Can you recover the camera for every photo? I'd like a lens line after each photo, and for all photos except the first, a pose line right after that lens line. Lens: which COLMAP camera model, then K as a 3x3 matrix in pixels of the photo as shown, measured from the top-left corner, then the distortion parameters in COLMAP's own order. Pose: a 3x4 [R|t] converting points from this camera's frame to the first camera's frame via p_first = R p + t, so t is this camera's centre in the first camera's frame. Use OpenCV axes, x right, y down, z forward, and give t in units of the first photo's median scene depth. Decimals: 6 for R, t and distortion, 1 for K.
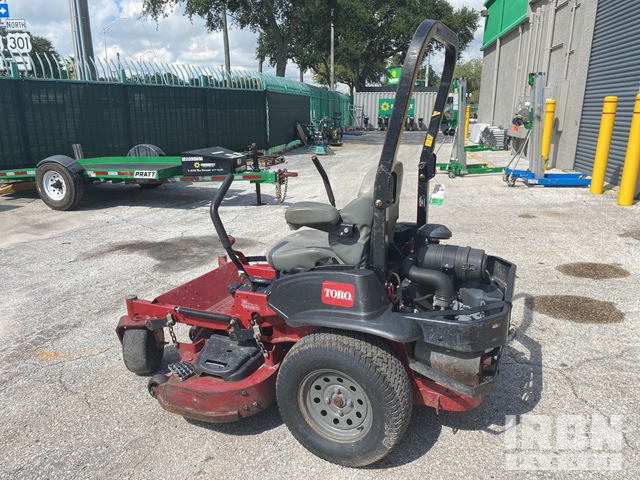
lens RADIAL K [[487.8, 0, 320.0], [0, 487.8, 240.0], [0, 0, 1]] dist [0.005321, 0.003831]
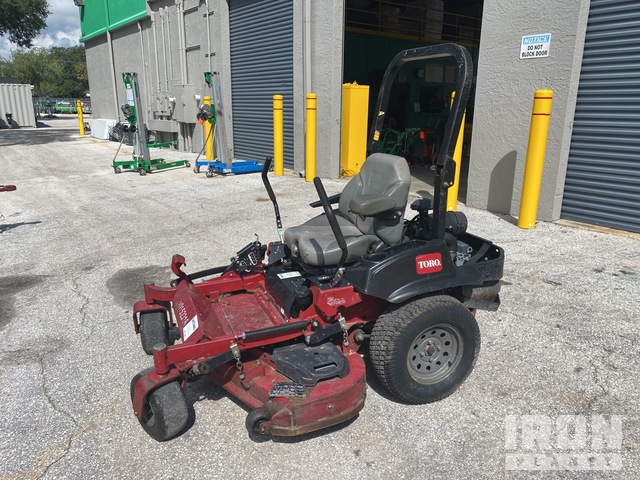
lens RADIAL K [[487.8, 0, 320.0], [0, 487.8, 240.0], [0, 0, 1]] dist [0.005321, 0.003831]
pose [[0.691926, -0.193954, 0.695429, -0.223843], [0.185807, 0.978632, 0.088068, -0.023690], [-0.697650, 0.068279, 0.713178, 0.071049]]
